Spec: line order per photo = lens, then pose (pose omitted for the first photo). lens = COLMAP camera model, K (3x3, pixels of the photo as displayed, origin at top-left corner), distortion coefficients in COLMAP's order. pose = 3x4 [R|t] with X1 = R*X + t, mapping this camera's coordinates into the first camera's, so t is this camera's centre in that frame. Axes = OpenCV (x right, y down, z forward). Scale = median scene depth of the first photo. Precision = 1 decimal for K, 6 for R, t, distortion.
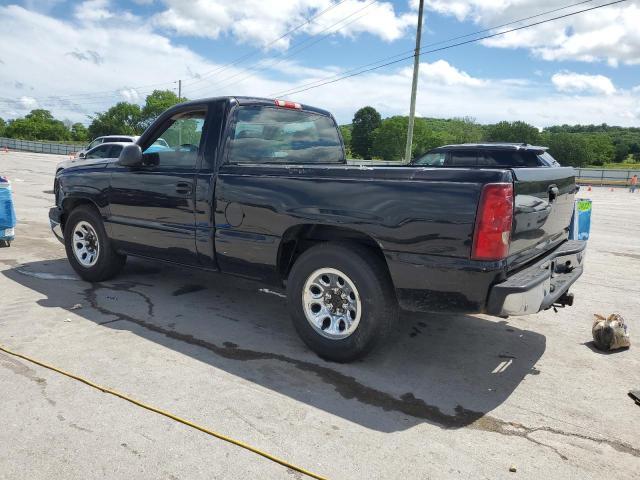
lens RADIAL K [[499.2, 0, 318.2], [0, 499.2, 238.2], [0, 0, 1]] dist [0.011714, 0.005700]
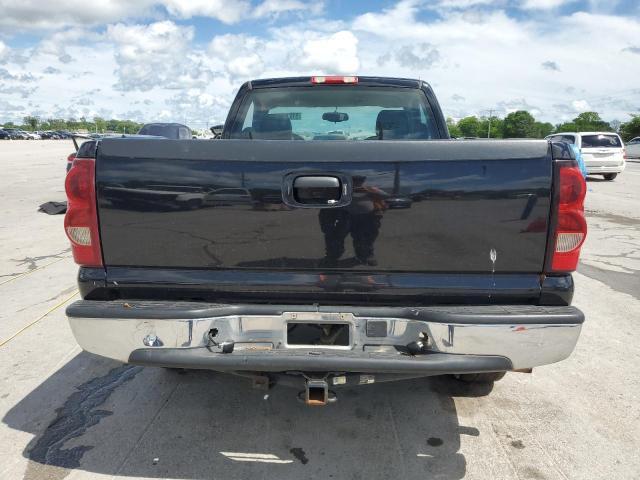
lens RADIAL K [[499.2, 0, 317.7], [0, 499.2, 242.1], [0, 0, 1]] dist [0.011714, 0.005700]
pose [[0.553839, 0.129879, -0.822432, 0.854505], [-0.127286, 0.989356, 0.070524, -0.066882], [0.822837, 0.065625, 0.564475, 0.652257]]
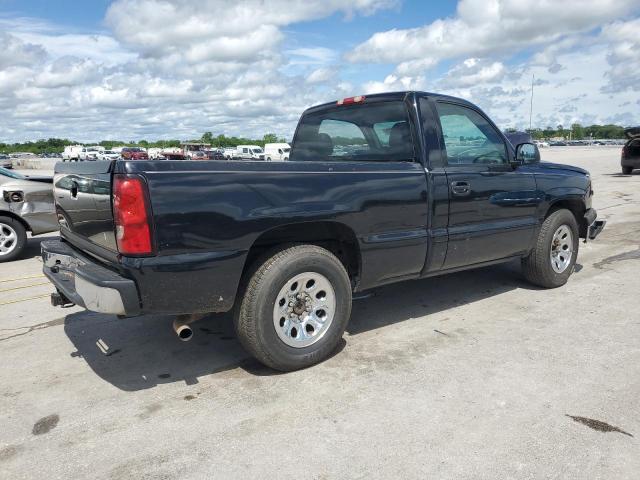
lens RADIAL K [[499.2, 0, 317.5], [0, 499.2, 239.9], [0, 0, 1]] dist [0.011714, 0.005700]
pose [[-0.288200, 0.131176, -0.948543, 1.177350], [-0.145064, 0.973159, 0.178656, -0.221618], [0.946518, 0.189088, -0.261436, 1.600714]]
